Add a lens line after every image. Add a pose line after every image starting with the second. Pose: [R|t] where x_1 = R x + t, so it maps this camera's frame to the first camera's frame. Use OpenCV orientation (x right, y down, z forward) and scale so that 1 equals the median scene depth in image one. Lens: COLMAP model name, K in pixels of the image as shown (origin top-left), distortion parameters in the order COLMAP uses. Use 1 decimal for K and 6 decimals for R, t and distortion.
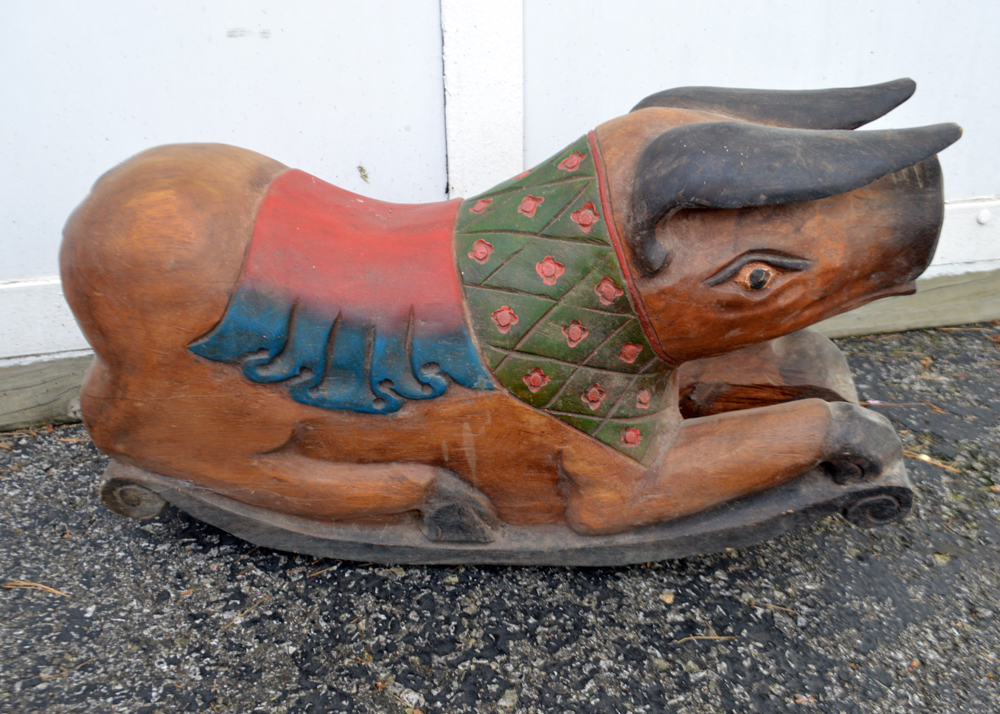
lens RADIAL K [[915.7, 0, 497.6], [0, 915.7, 363.7], [0, 0, 1]] dist [-0.017015, 0.000000]
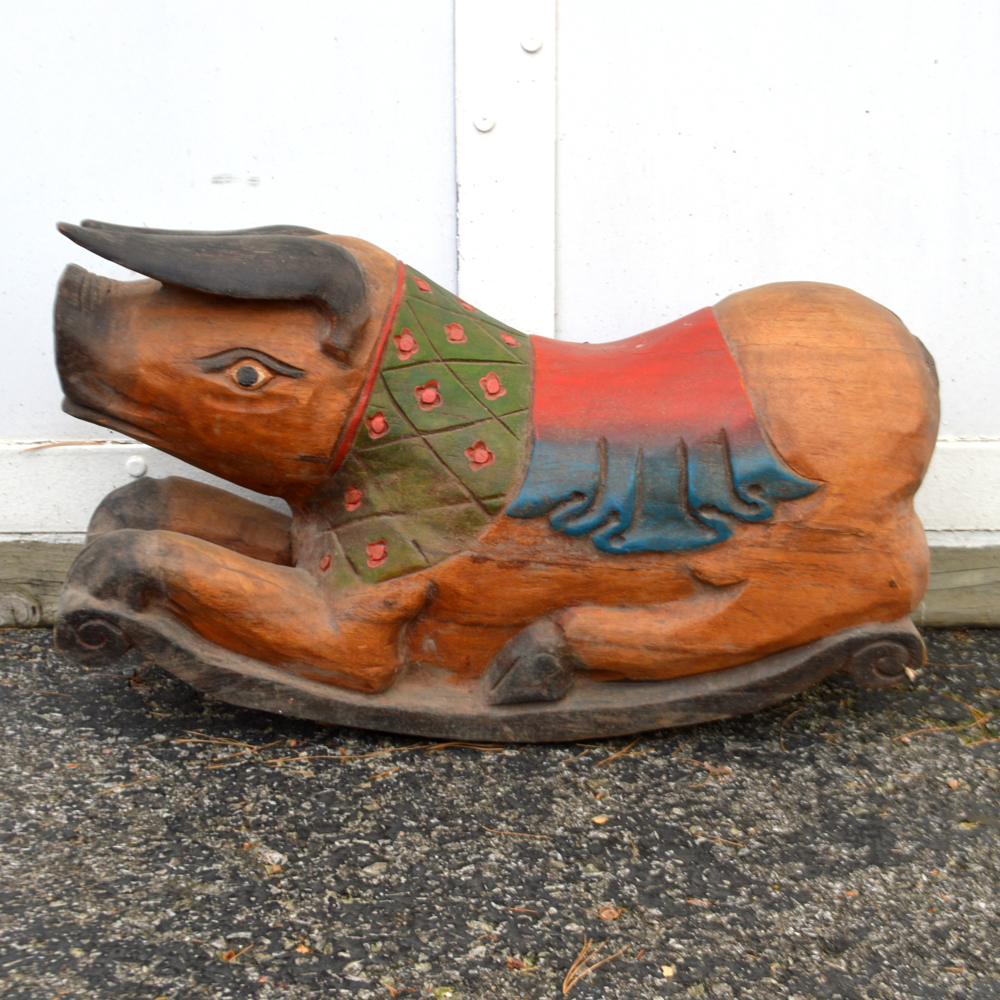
lens RADIAL K [[1922.4, 0, 501.7], [0, 1922.4, 497.8], [0, 0, 1]] dist [-0.023134, 0.000000]
pose [[0.977318, 0.061897, -0.202531, 0.454824], [-0.102397, 0.975229, -0.196072, 0.335385], [0.185377, 0.212363, 0.959446, -0.814714]]
